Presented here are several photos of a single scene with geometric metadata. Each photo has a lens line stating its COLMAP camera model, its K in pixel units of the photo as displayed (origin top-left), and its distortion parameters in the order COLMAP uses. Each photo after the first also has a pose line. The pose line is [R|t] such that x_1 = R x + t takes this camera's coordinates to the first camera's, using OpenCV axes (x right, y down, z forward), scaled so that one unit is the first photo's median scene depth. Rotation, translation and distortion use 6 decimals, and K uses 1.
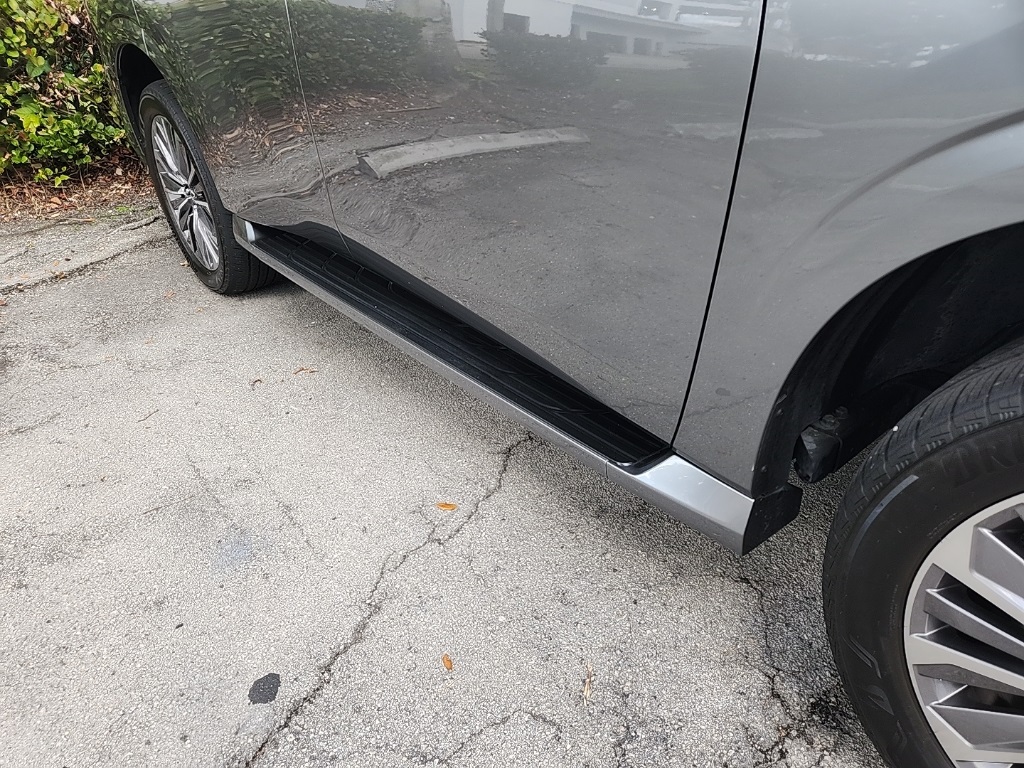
lens RADIAL K [[680.5, 0, 515.2], [0, 680.5, 397.9], [0, 0, 1]] dist [0.017064, -0.006808]
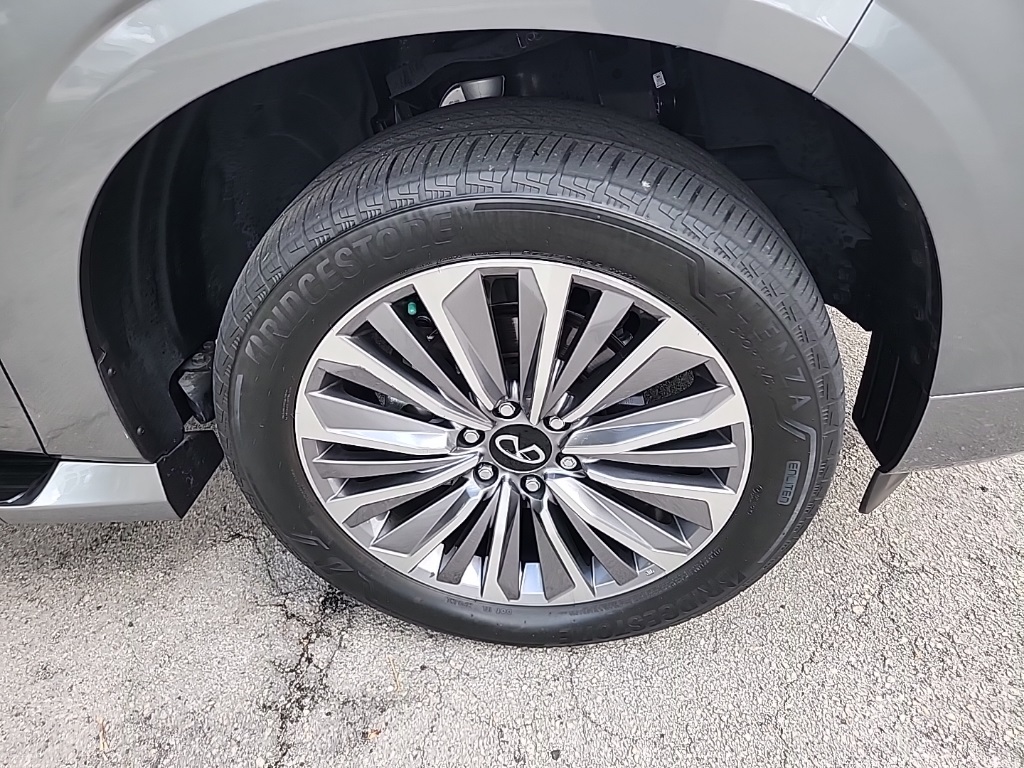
lens RADIAL K [[681.7, 0, 536.3], [0, 681.7, 379.7], [0, 0, 1]] dist [0.003542, -0.005805]
pose [[0.690791, -0.418770, 0.589440, 0.114143], [0.403805, 0.899670, 0.165938, 0.056417], [-0.599791, 0.123390, 0.790585, -0.061575]]
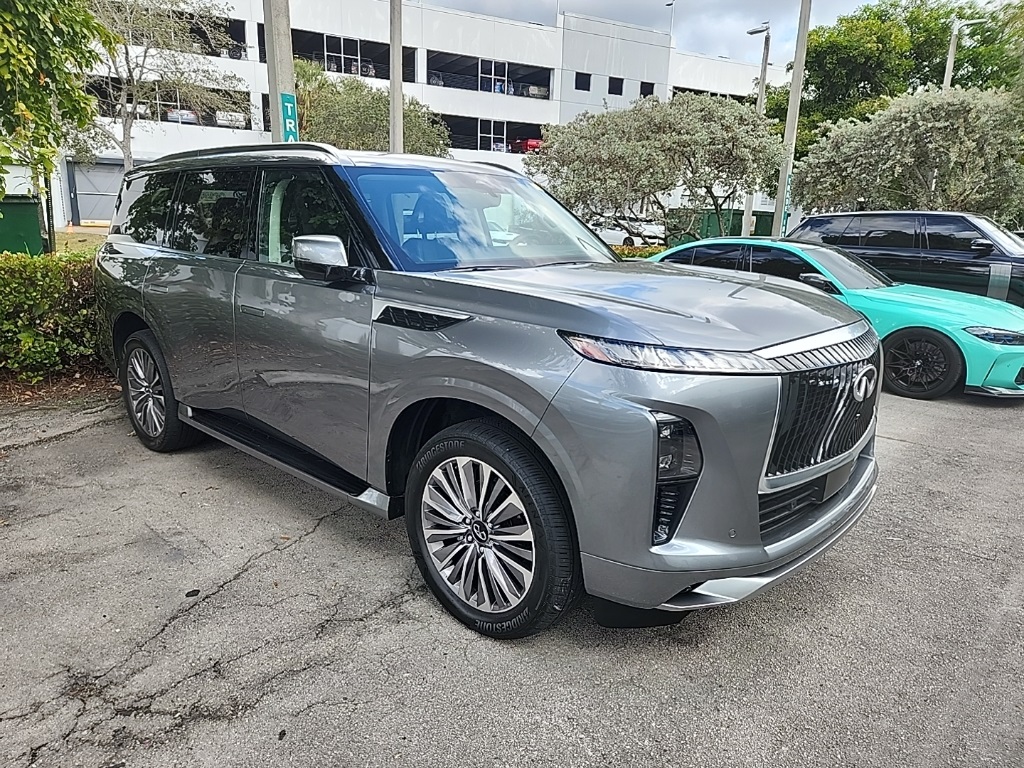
lens RADIAL K [[680.5, 0, 515.2], [0, 680.5, 397.9], [0, 0, 1]] dist [0.017064, -0.006808]
pose [[0.988072, 0.031146, 0.150812, 0.239537], [0.014983, 0.955242, -0.295446, 0.340235], [-0.153264, 0.294182, 0.943381, -1.075775]]
